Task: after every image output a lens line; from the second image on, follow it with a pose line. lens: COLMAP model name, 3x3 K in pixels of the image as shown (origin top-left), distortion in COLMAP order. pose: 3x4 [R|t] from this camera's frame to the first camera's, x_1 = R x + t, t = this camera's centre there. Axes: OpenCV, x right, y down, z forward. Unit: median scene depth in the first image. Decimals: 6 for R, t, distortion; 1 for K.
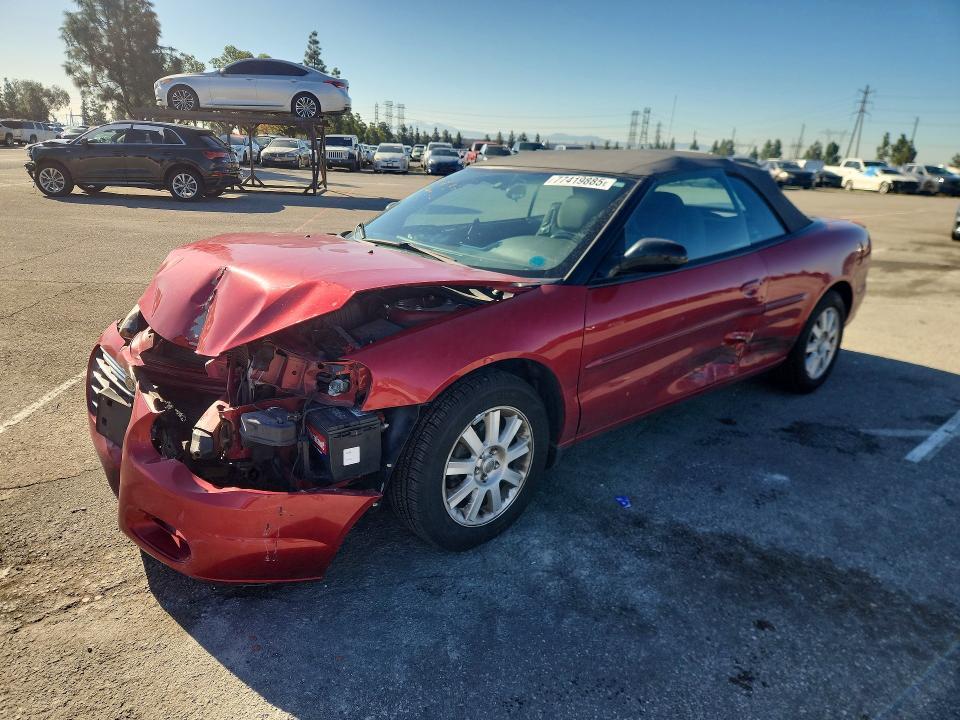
lens RADIAL K [[682.5, 0, 480.0], [0, 682.5, 360.0], [0, 0, 1]] dist [0.001862, -0.000930]
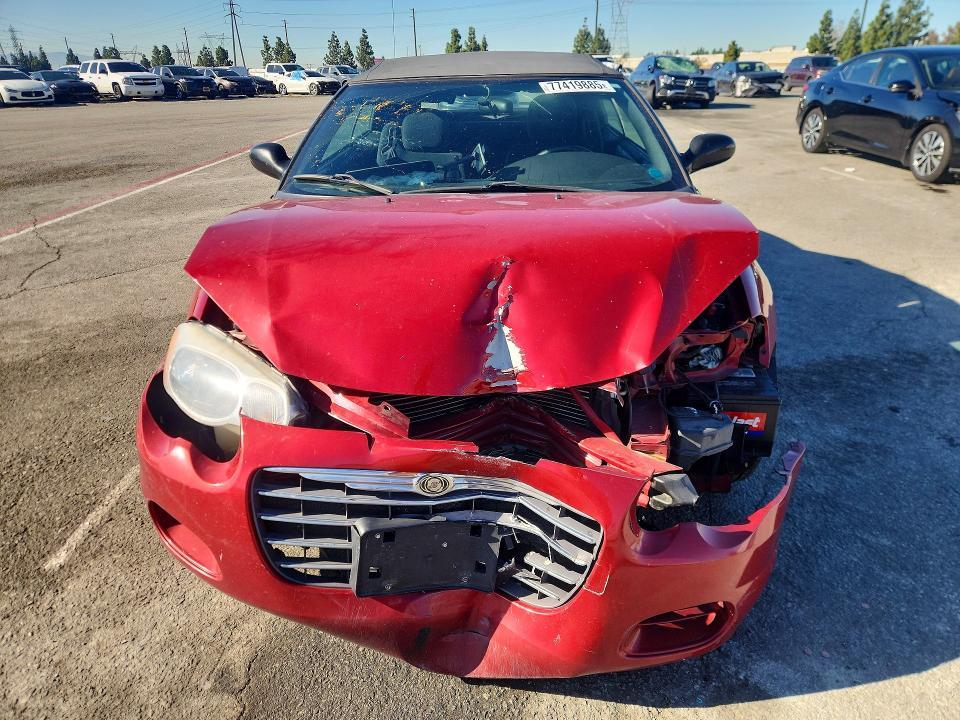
lens RADIAL K [[682.5, 0, 480.0], [0, 682.5, 360.0], [0, 0, 1]] dist [0.001862, -0.000930]
pose [[0.641385, -0.340056, 0.687741, -0.989506], [0.256620, 0.939863, 0.225396, -0.213348], [-0.723030, 0.031922, 0.690079, 0.653512]]
